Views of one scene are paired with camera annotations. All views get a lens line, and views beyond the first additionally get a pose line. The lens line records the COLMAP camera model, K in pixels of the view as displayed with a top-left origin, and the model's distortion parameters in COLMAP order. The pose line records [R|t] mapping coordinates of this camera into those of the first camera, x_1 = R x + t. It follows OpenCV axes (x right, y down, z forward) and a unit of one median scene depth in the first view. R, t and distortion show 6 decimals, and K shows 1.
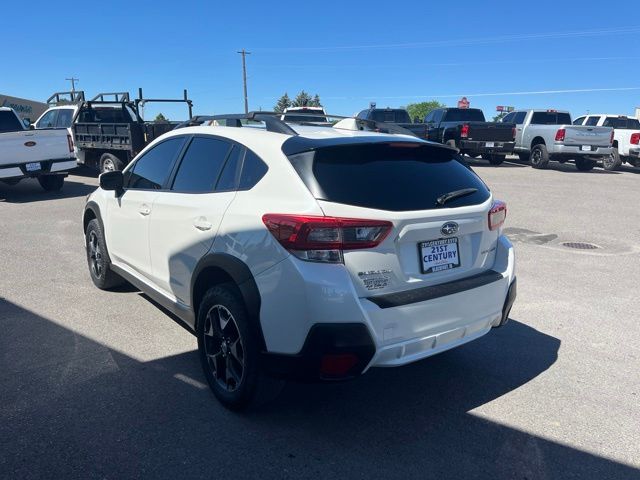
lens RADIAL K [[484.0, 0, 320.4], [0, 484.0, 239.0], [0, 0, 1]] dist [0.066987, -0.088803]
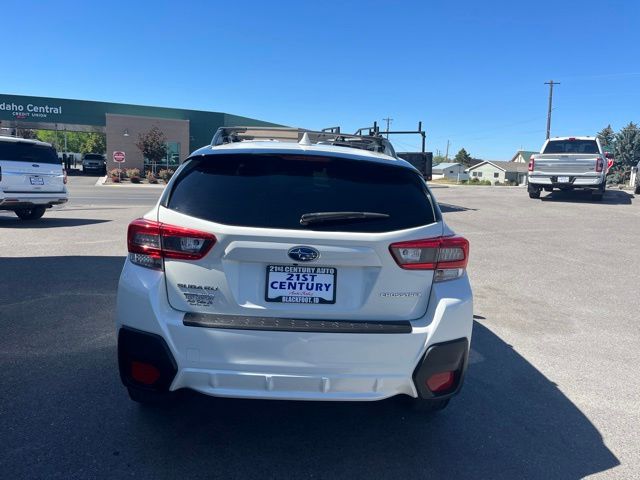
lens RADIAL K [[484.0, 0, 321.7], [0, 484.0, 235.0], [0, 0, 1]] dist [0.066987, -0.088803]
pose [[0.824435, 0.097596, -0.557478, 0.760208], [-0.140008, 0.989573, -0.033811, -0.030248], [0.548365, 0.105926, 0.829503, 0.311472]]
